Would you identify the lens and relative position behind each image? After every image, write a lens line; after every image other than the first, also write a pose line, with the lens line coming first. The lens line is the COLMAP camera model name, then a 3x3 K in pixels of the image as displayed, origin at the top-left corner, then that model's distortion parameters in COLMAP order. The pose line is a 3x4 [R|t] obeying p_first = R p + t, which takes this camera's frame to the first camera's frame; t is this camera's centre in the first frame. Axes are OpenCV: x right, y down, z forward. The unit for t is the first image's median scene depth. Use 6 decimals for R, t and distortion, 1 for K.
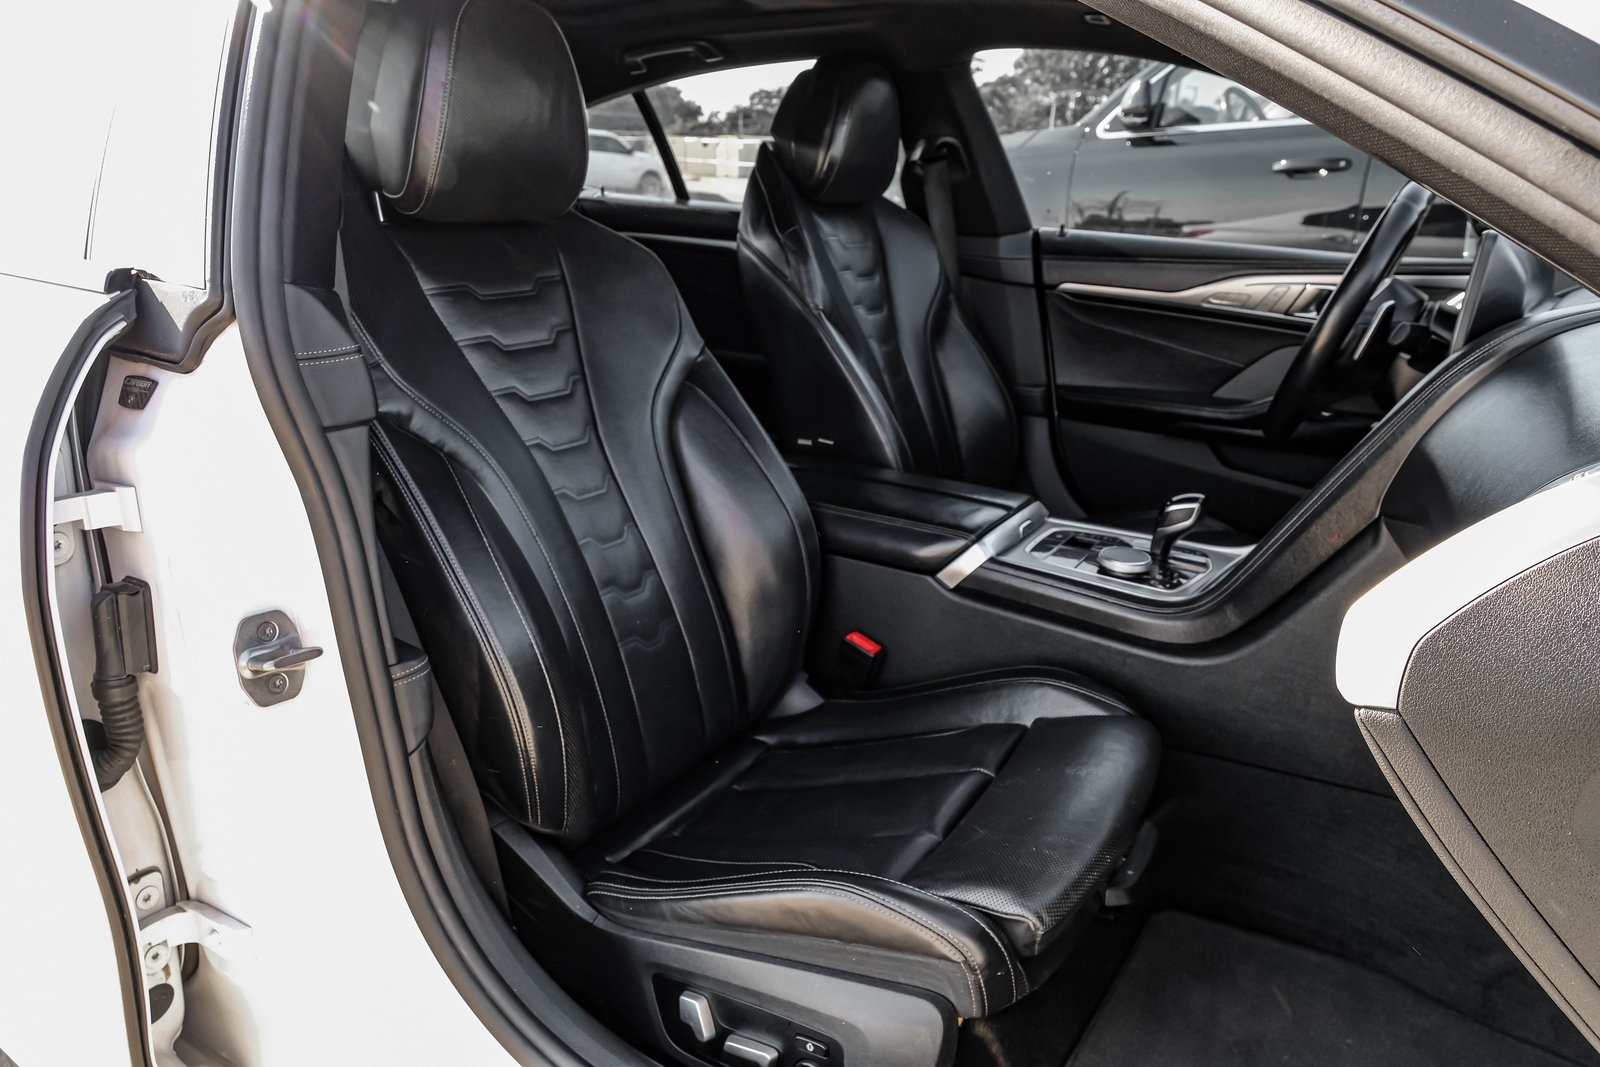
lens RADIAL K [[1073.9, 0, 788.7], [0, 1073.9, 539.9], [0, 0, 1]] dist [-0.027568, 0.003296]
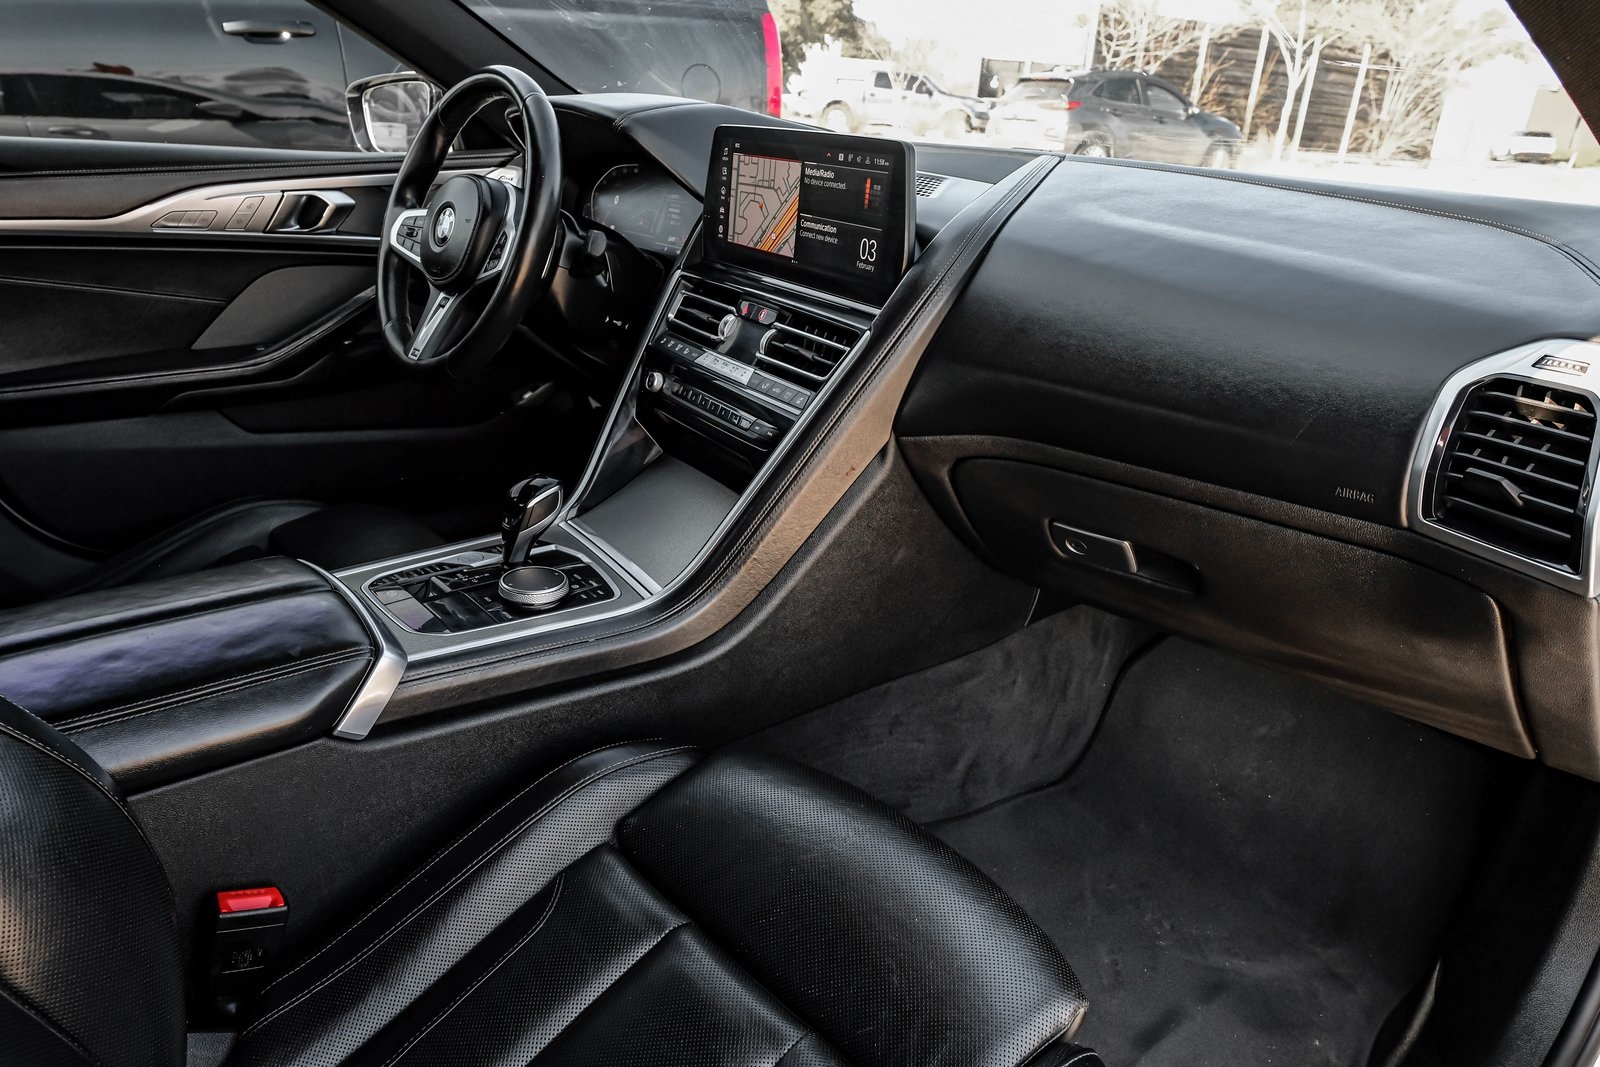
lens RADIAL K [[1073.9, 0, 788.7], [0, 1073.9, 539.9], [0, 0, 1]] dist [-0.027568, 0.003296]
pose [[0.308530, -0.358990, 0.880872, -0.275897], [0.255575, 0.923283, 0.286757, -0.174037], [-0.916237, 0.136656, 0.376610, 0.511064]]
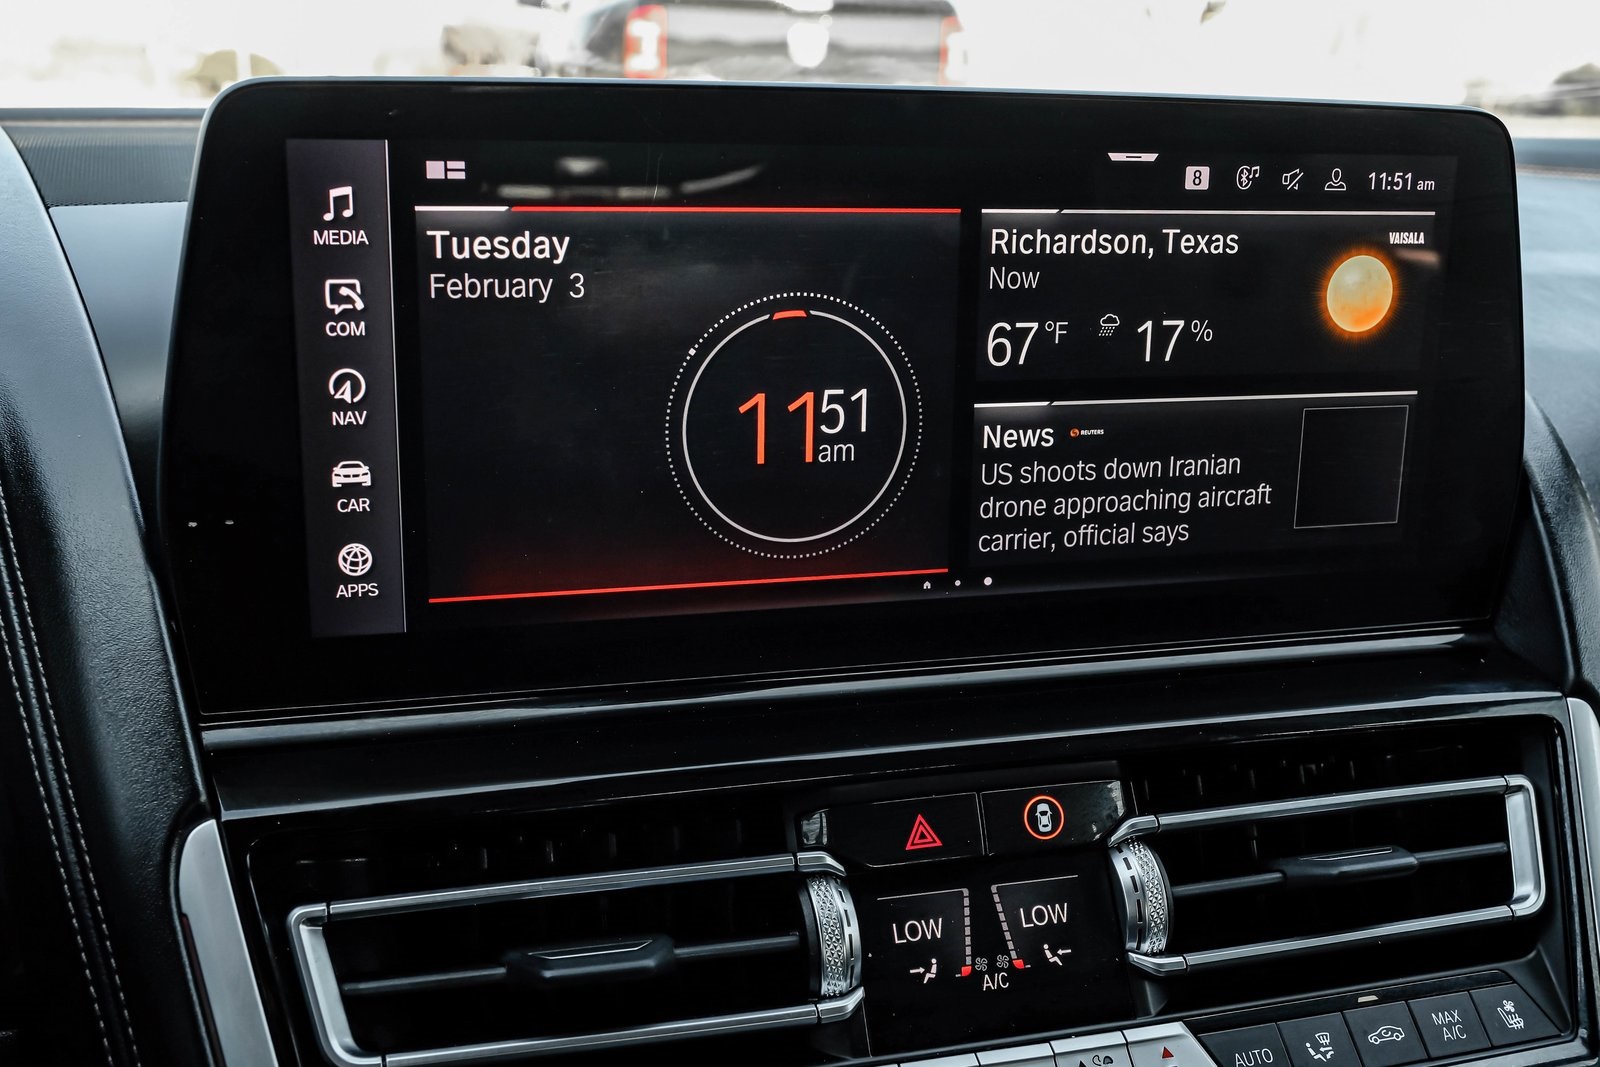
lens RADIAL K [[1695.9, 0, 796.2], [0, 1695.9, 542.7], [0, 0, 1]] dist [-0.022044, 0.023407]
pose [[-0.828443, -0.179861, 0.530408, 0.353799], [0.138343, 0.851971, 0.504981, -0.310929], [-0.542719, 0.491726, -0.680927, 1.013107]]
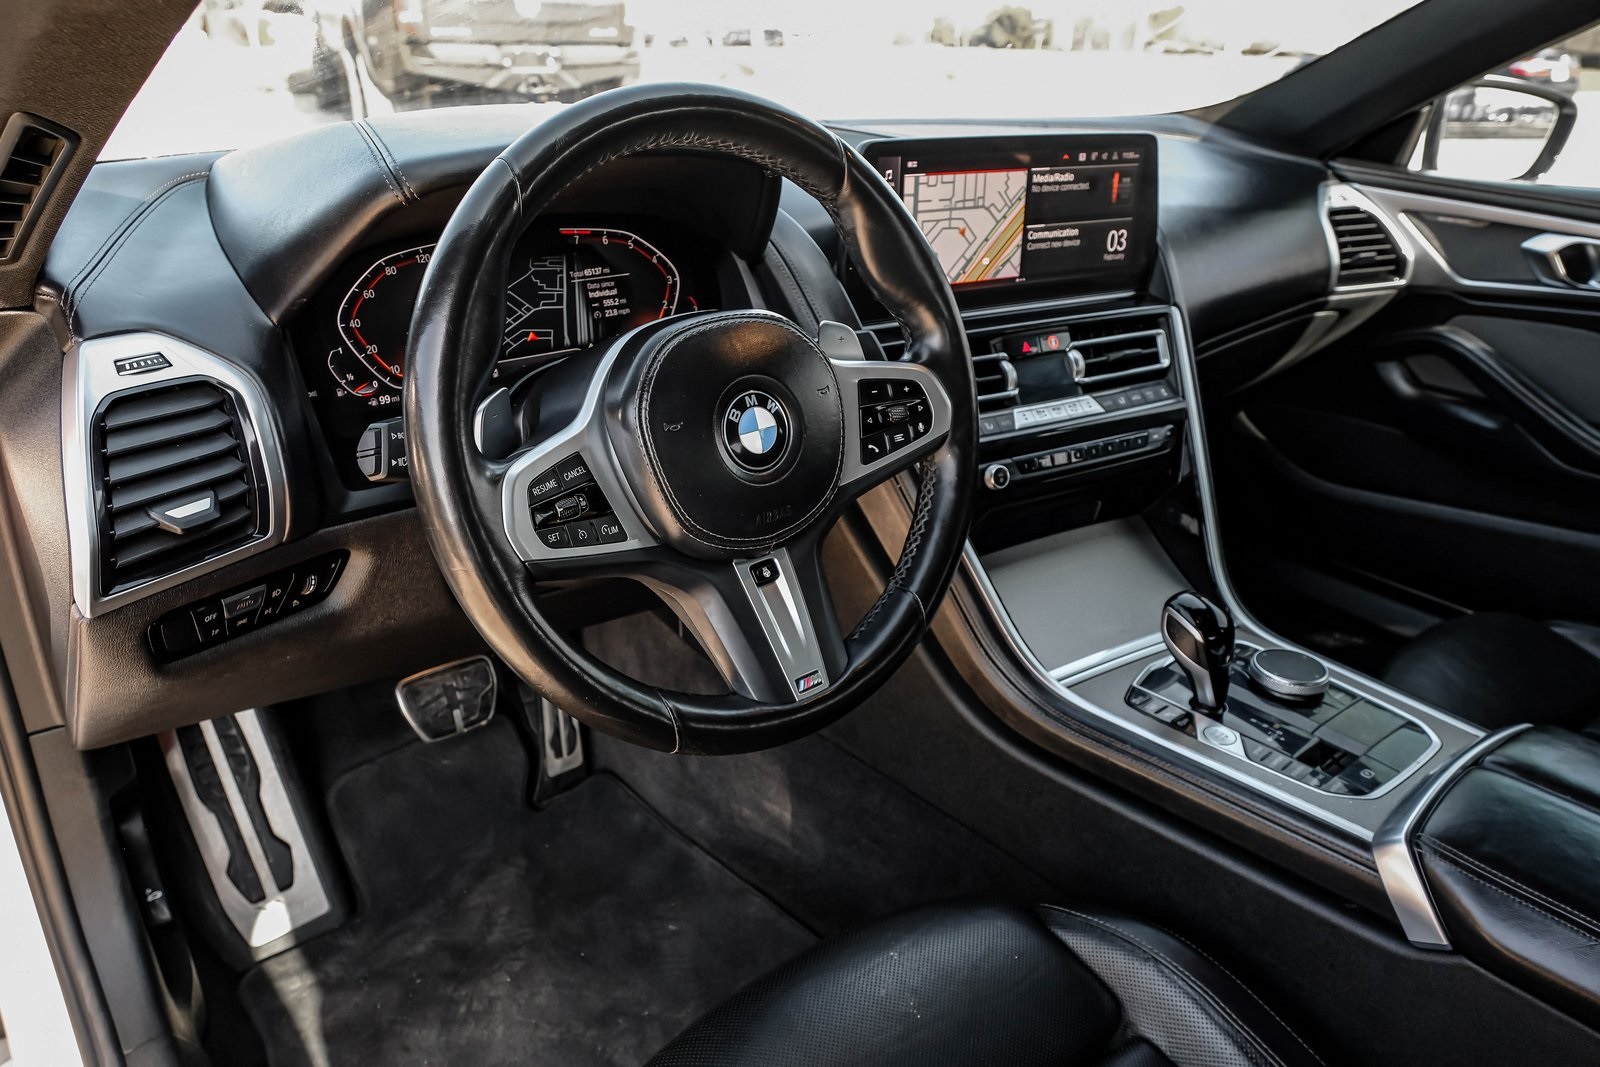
lens RADIAL K [[1093.7, 0, 782.1], [0, 1093.7, 547.7], [0, 0, 1]] dist [-0.034205, 0.004204]
pose [[-0.939514, -0.176732, 0.293392, 0.403970], [0.073495, 0.732617, 0.676661, -0.508945], [-0.334532, 0.657296, -0.675315, 1.441209]]
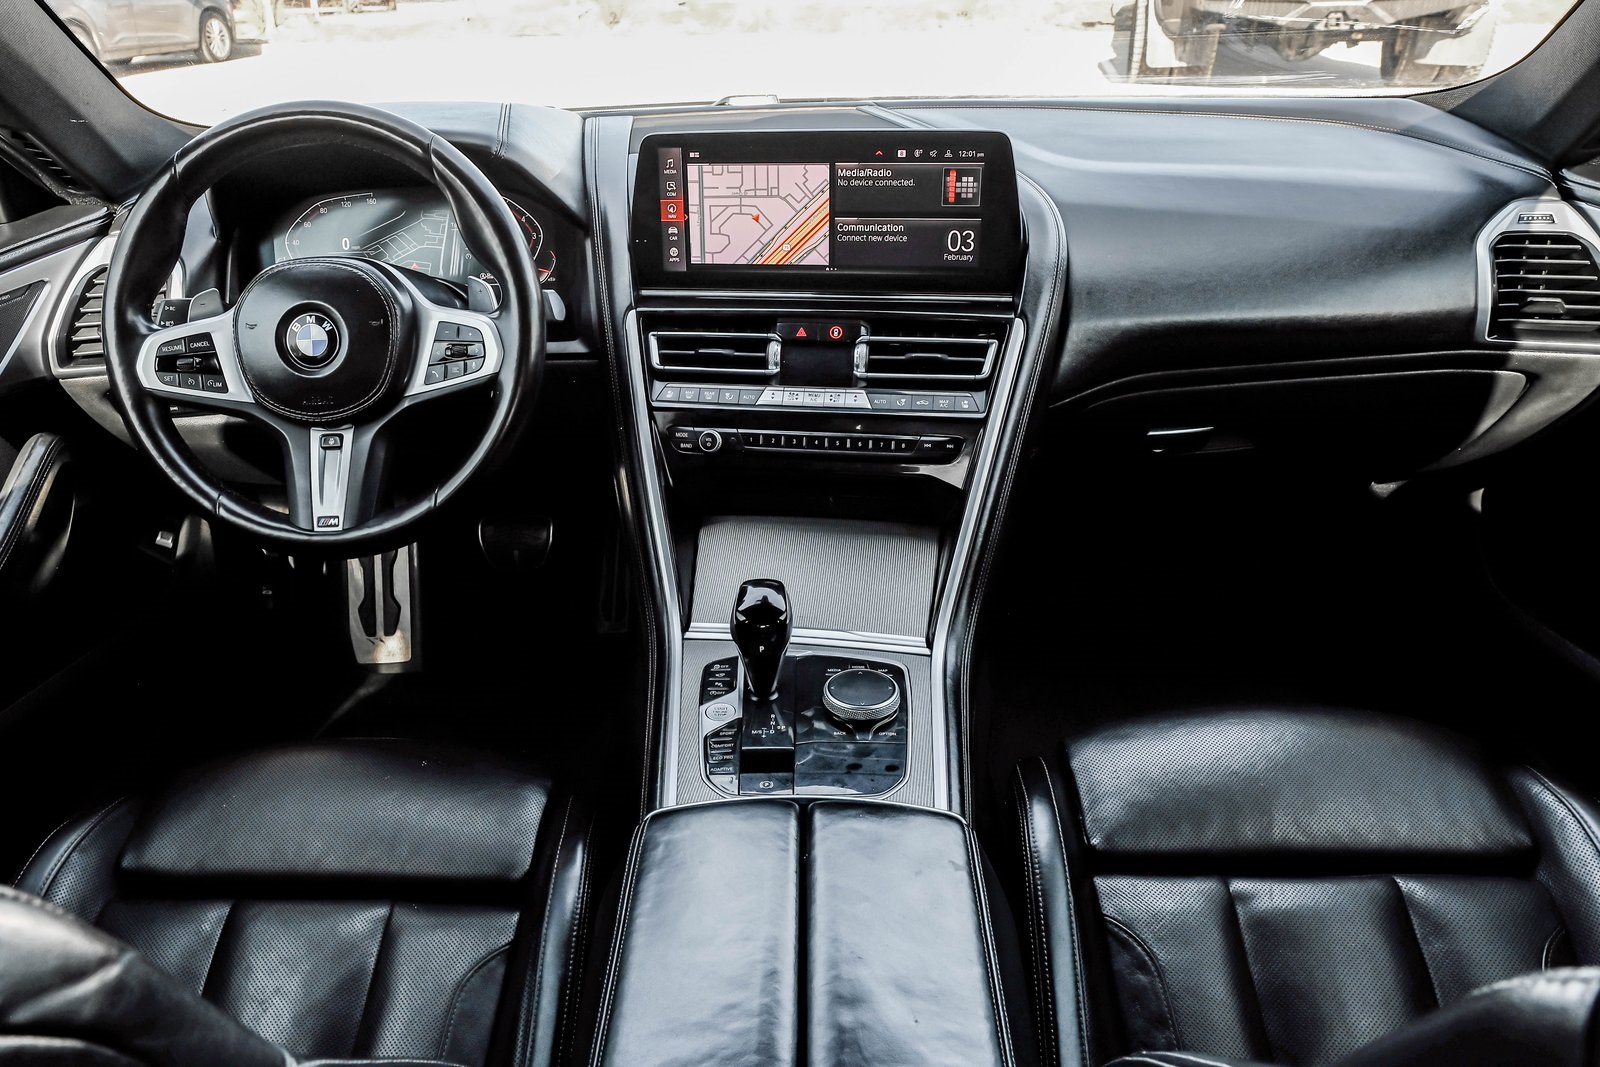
lens RADIAL K [[1152.6, 0, 751.9], [0, 1152.6, 528.2], [0, 0, 1]] dist [-0.027641, 0.005870]
pose [[-0.483594, -0.385161, 0.785995, -0.170803], [0.296385, 0.772876, 0.561088, -0.461029], [-0.823585, 0.504295, -0.259602, 1.121870]]
